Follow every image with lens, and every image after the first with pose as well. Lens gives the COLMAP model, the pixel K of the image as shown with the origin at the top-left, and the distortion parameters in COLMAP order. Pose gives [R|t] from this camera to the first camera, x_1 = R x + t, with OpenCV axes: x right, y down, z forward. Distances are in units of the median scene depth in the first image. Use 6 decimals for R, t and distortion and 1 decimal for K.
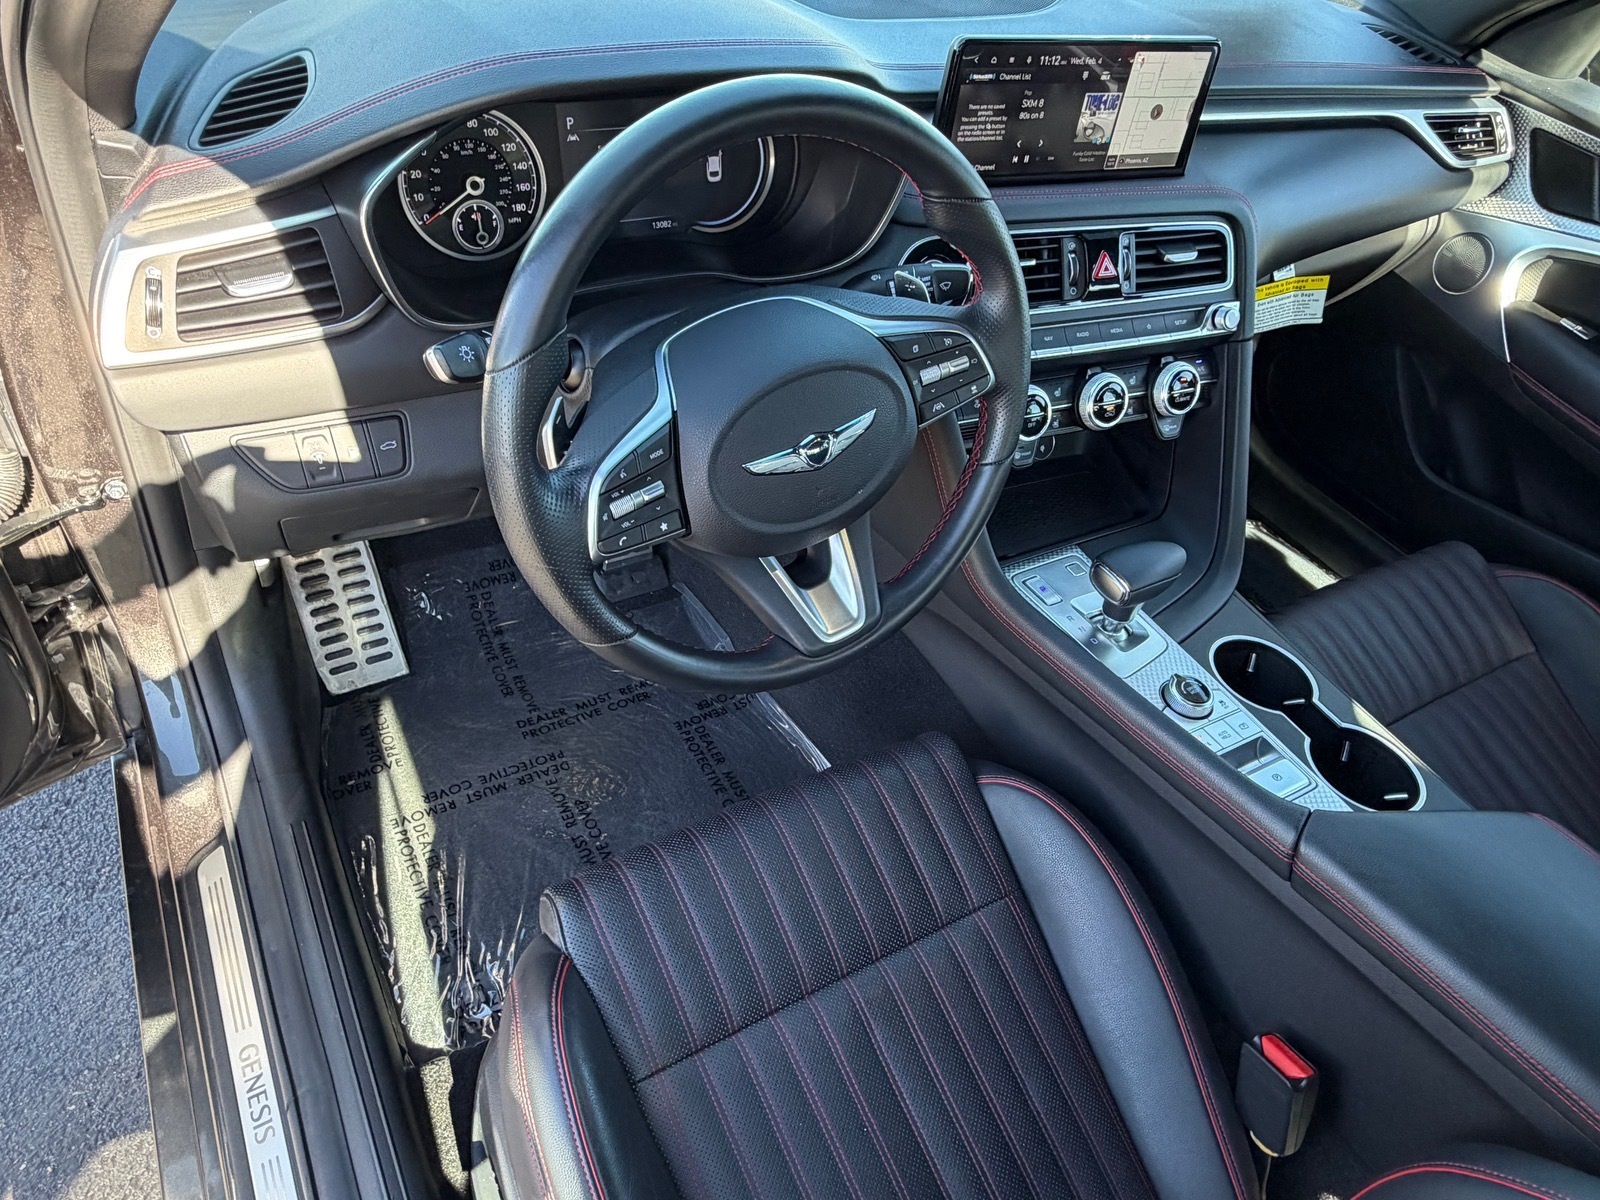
lens RADIAL K [[988.6, 0, 787.7], [0, 988.6, 614.5], [0, 0, 1]] dist [-0.003054, 0.004267]
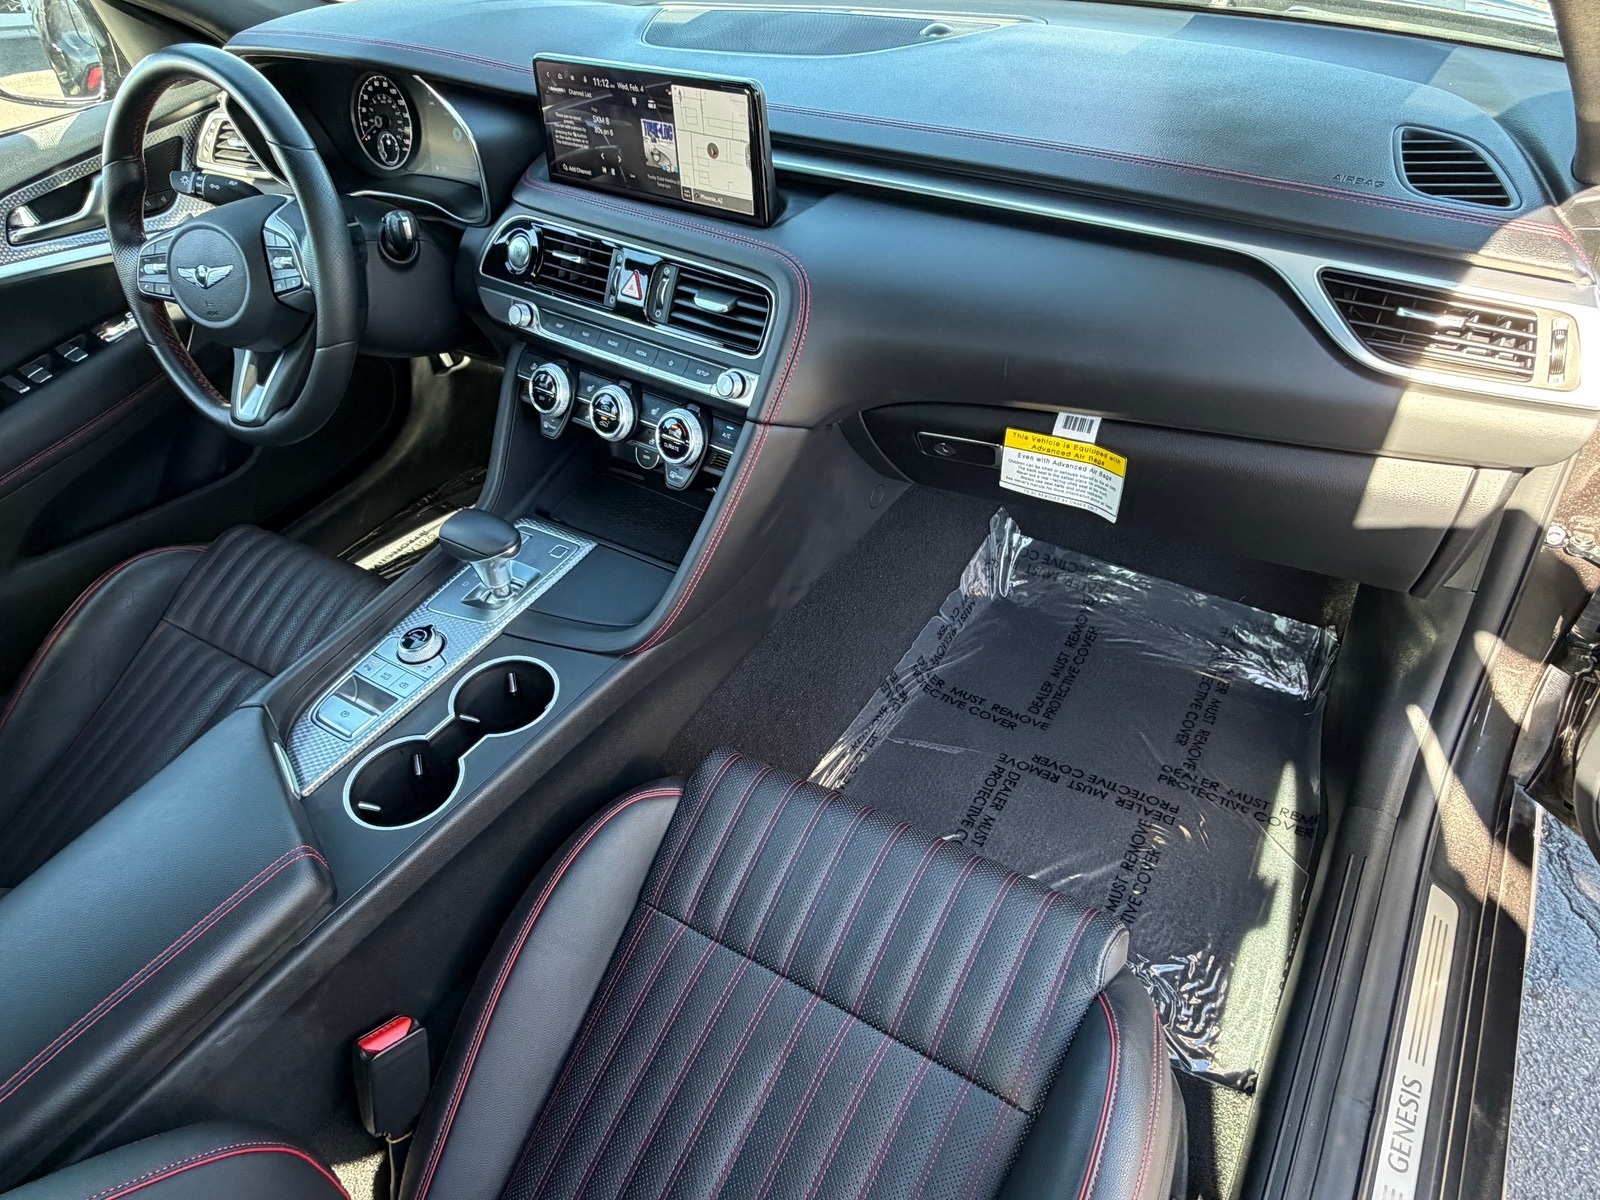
lens RADIAL K [[988.6, 0, 787.7], [0, 988.6, 614.5], [0, 0, 1]] dist [-0.003054, 0.004267]
pose [[0.472905, 0.474803, -0.742242, 1.405052], [-0.512612, 0.833413, 0.206524, -0.383567], [0.716652, 0.282816, 0.637515, 0.587956]]
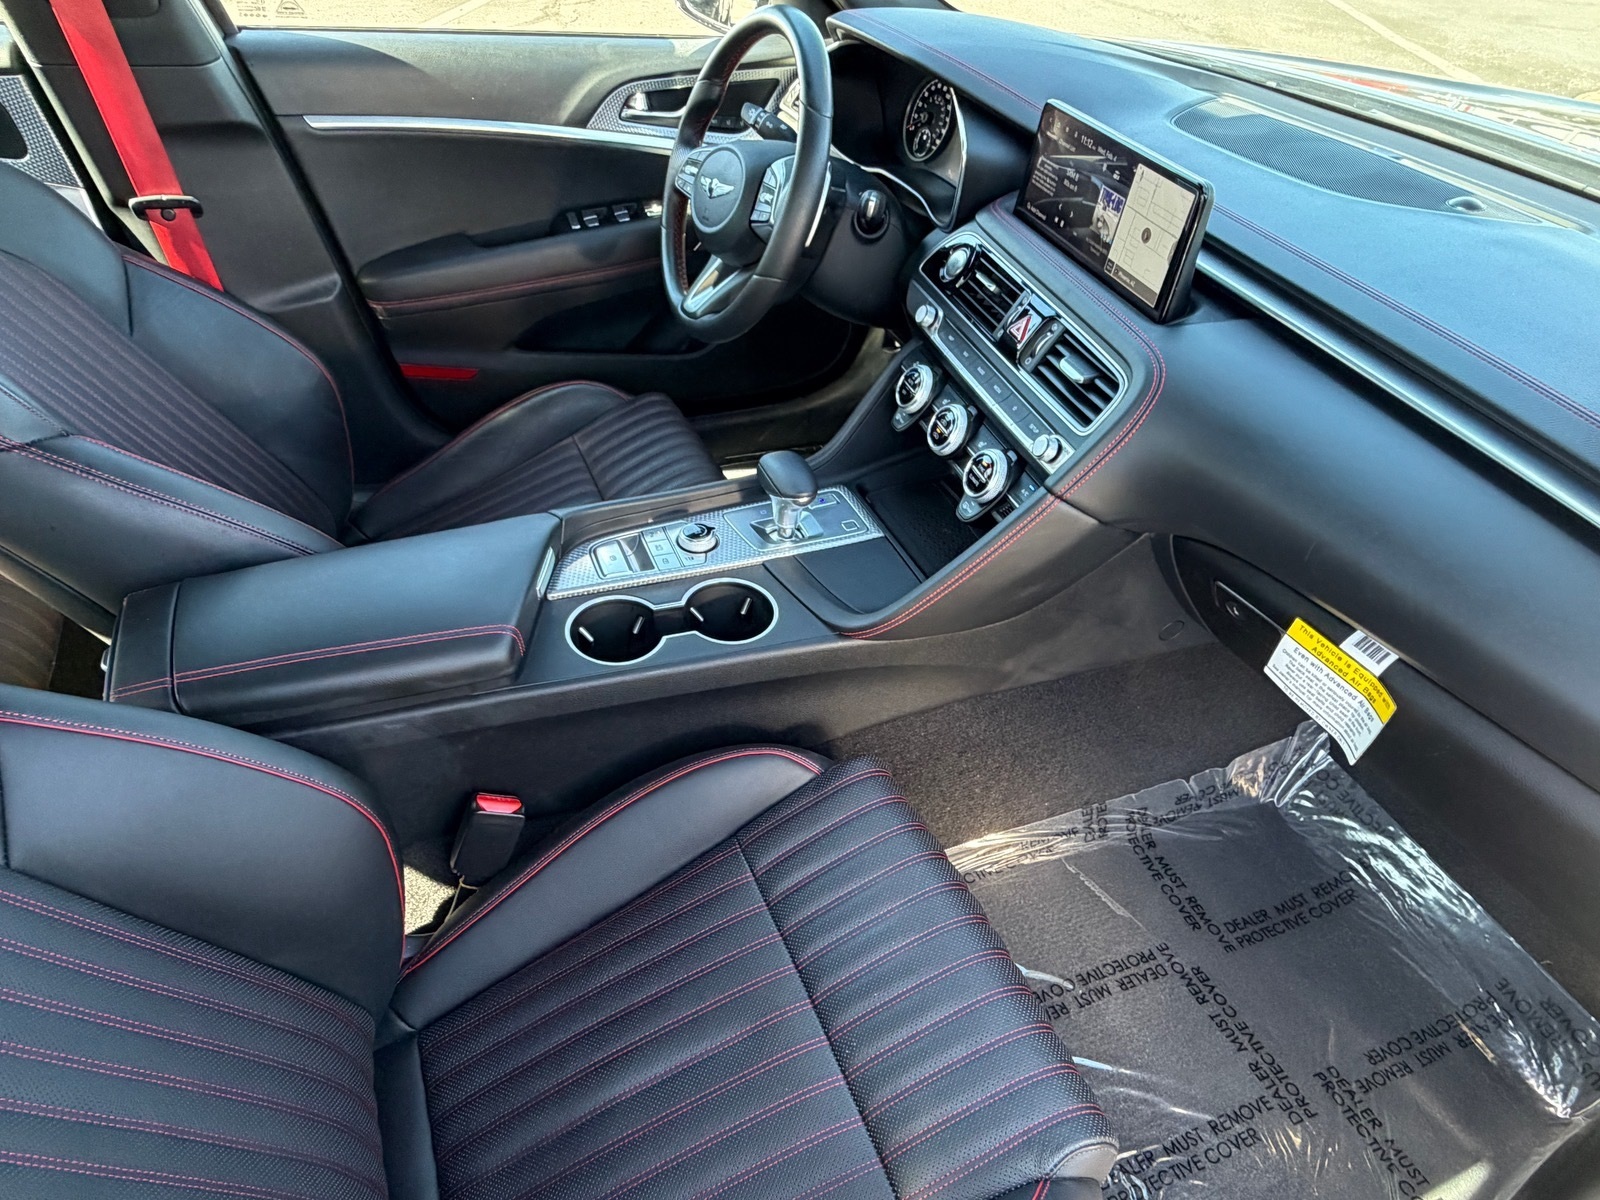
lens RADIAL K [[988.6, 0, 787.7], [0, 988.6, 614.5], [0, 0, 1]] dist [-0.003054, 0.004267]
pose [[-0.110206, 0.548394, -0.828926, 1.492059], [-0.746712, 0.504740, 0.433197, -0.499122], [0.655955, 0.666710, 0.353866, 0.701390]]
